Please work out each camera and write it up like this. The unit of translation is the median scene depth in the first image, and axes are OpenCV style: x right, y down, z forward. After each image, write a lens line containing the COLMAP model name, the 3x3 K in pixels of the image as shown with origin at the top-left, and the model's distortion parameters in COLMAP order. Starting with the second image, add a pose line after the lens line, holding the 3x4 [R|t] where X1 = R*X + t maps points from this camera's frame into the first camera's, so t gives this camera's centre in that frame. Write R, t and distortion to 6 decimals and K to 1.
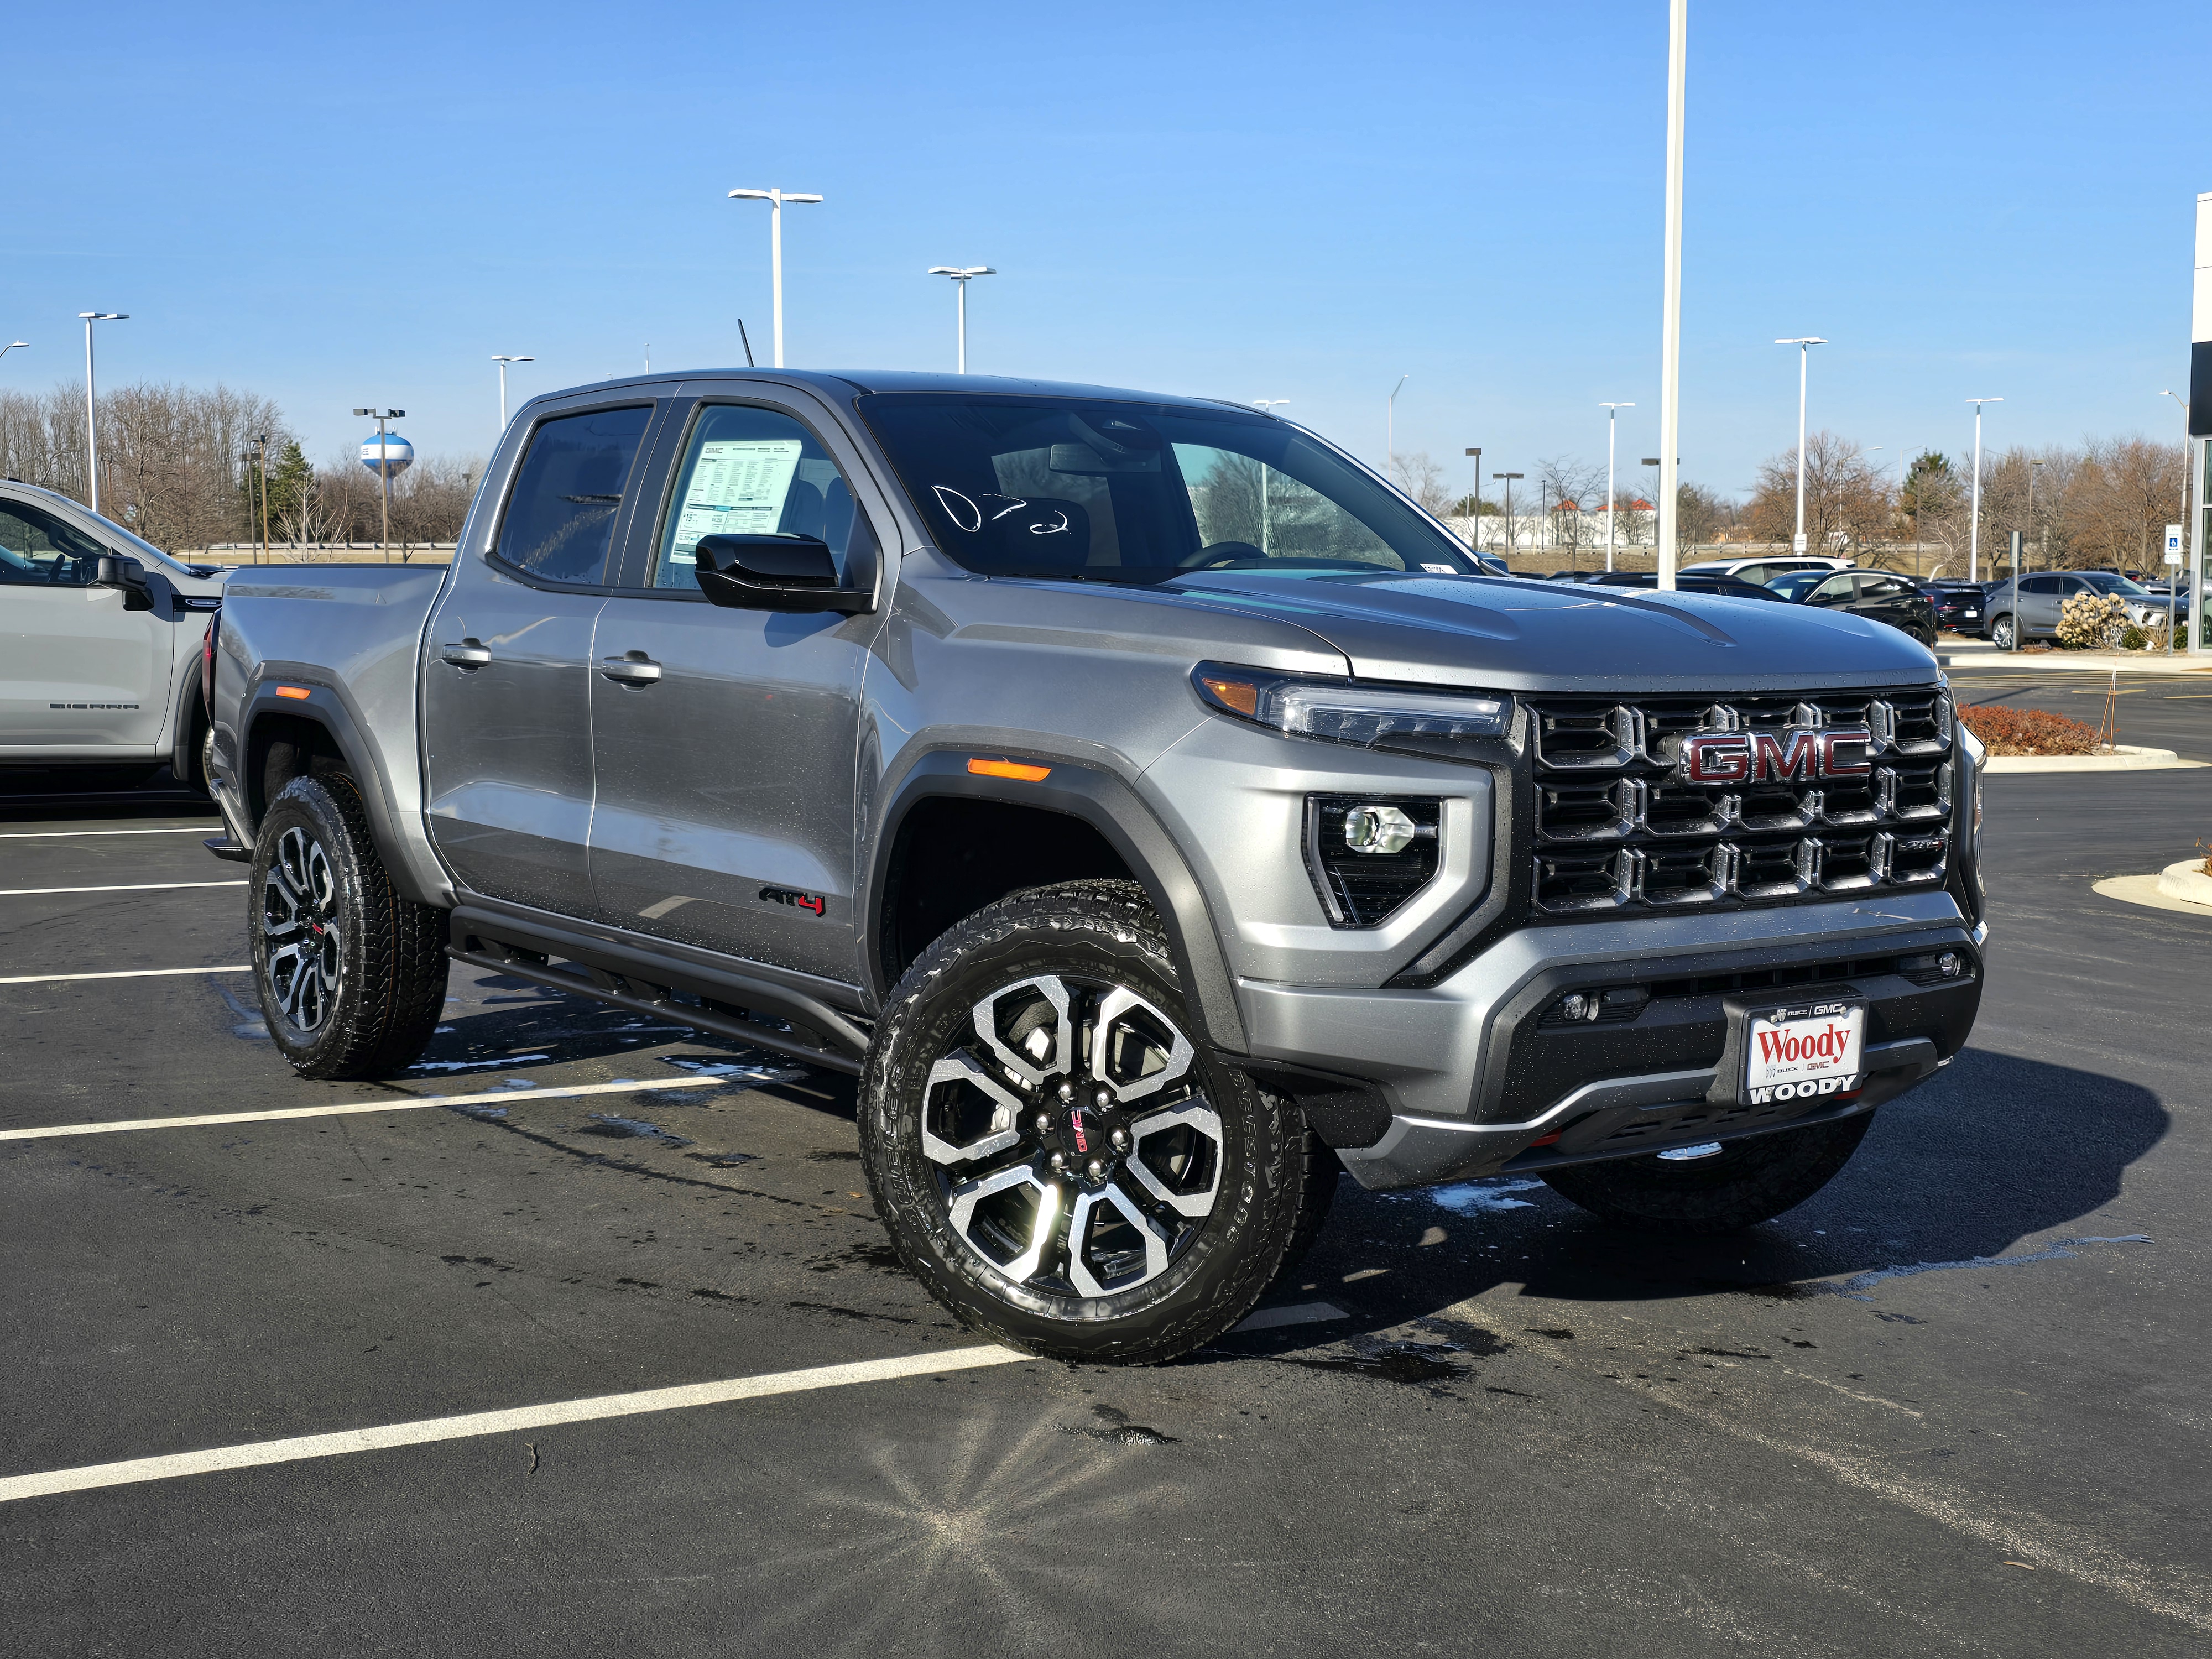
lens RADIAL K [[2708.0, 0, 1094.5], [0, 2708.0, 840.7], [0, 0, 1]] dist [0.162923, -0.385362]
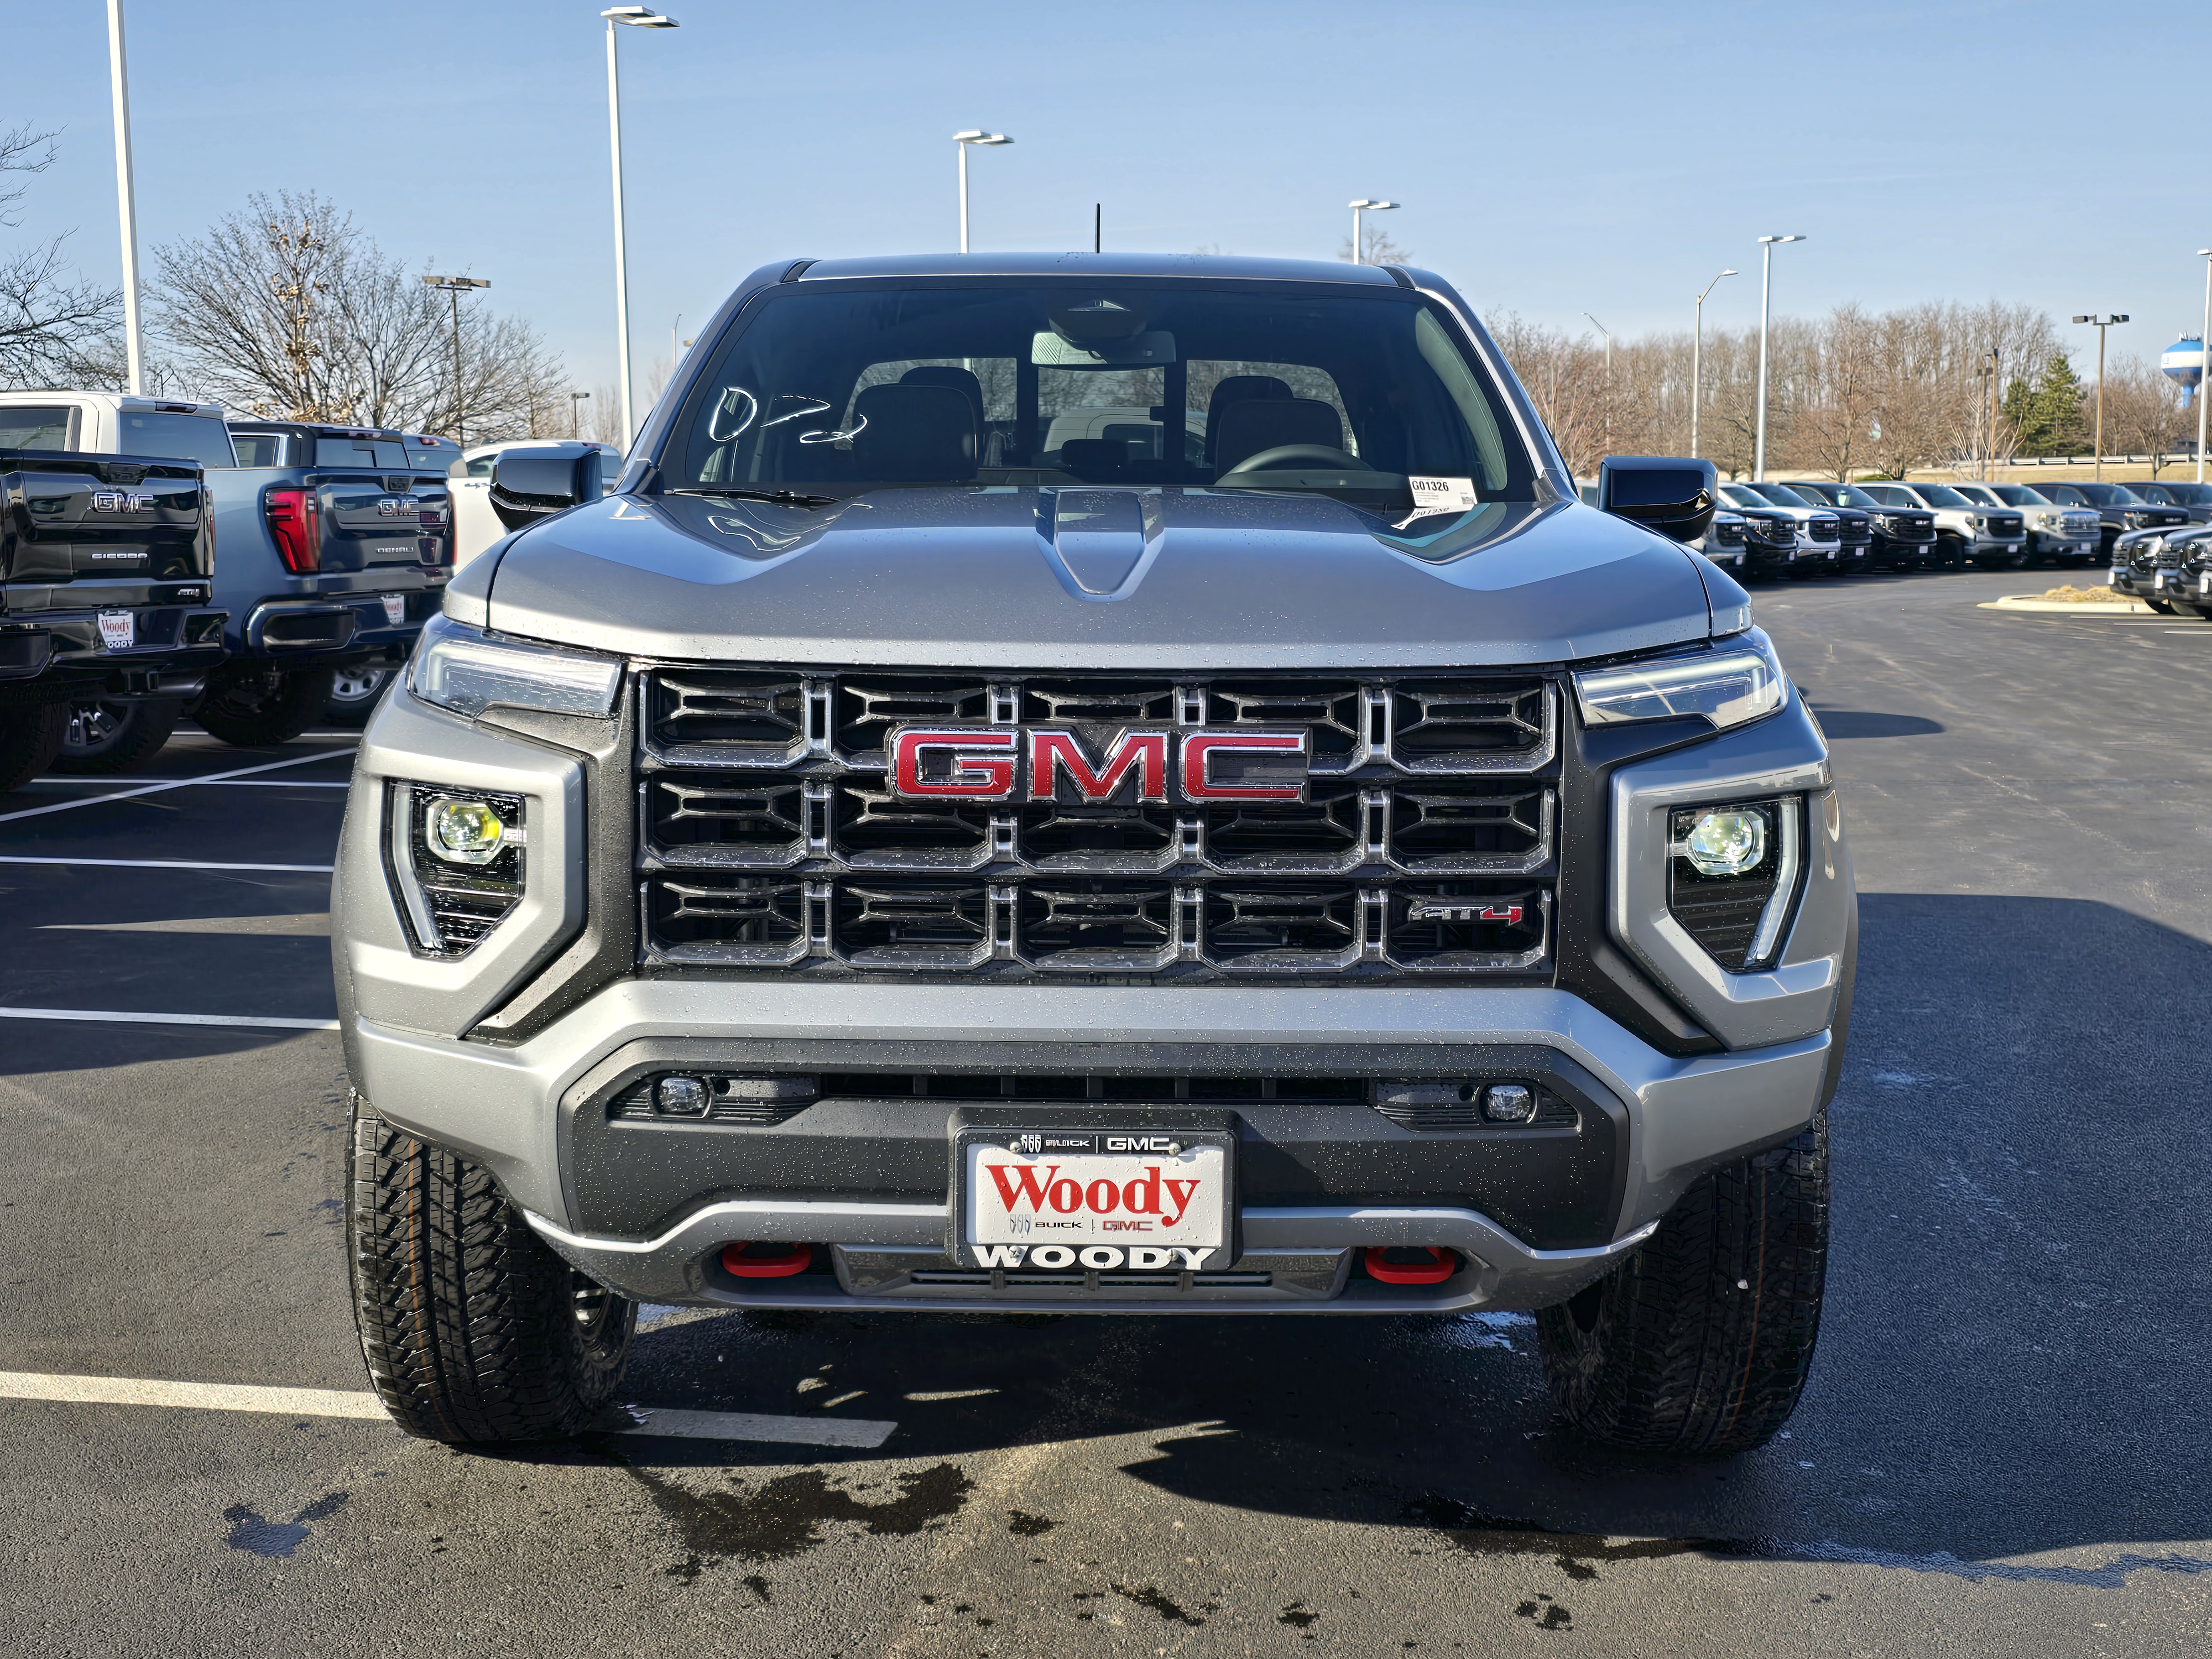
lens RADIAL K [[2708.0, 0, 1094.5], [0, 2708.0, 840.7], [0, 0, 1]] dist [0.162923, -0.385362]
pose [[0.803481, 0.074196, -0.590689, 0.652636], [-0.056700, 0.997230, 0.048135, -0.044980], [0.592624, -0.005184, 0.805463, 0.457850]]
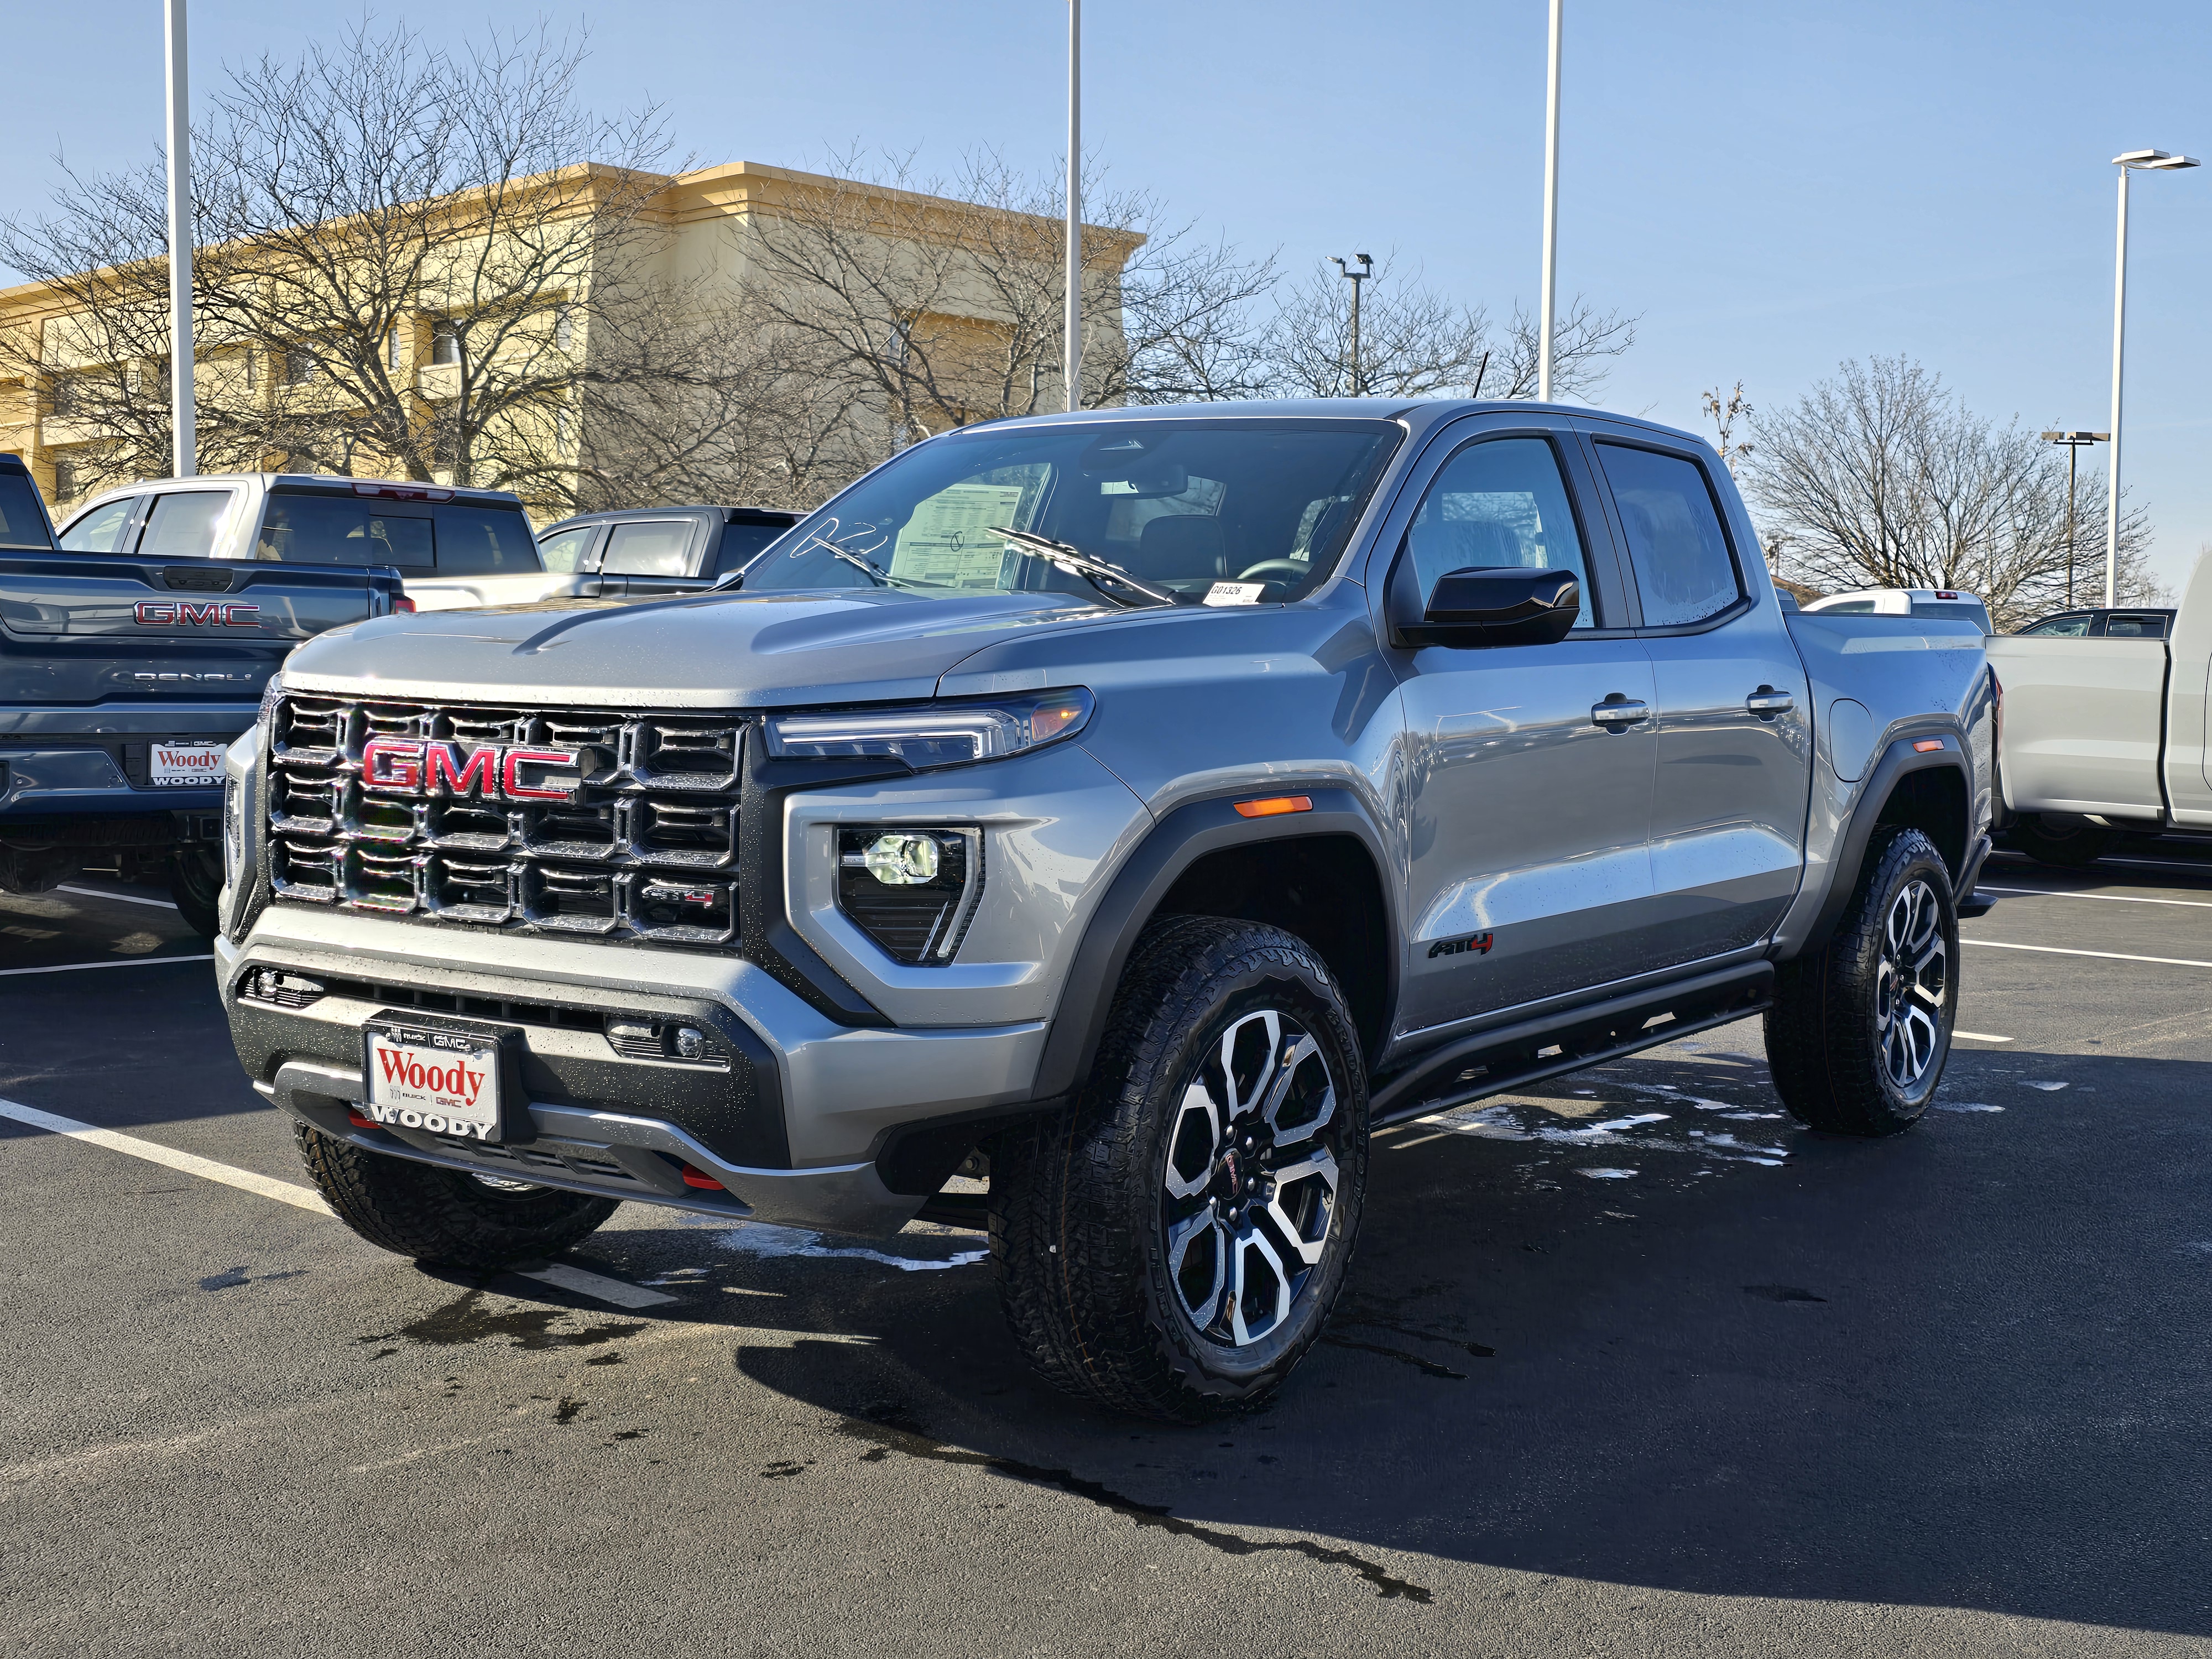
lens RADIAL K [[2708.0, 0, 1094.5], [0, 2708.0, 840.7], [0, 0, 1]] dist [0.162923, -0.385362]
pose [[0.310380, 0.071605, -0.947912, 1.220753], [-0.103140, 0.993809, 0.041300, -0.068389], [0.945001, 0.084948, 0.315844, 0.912937]]
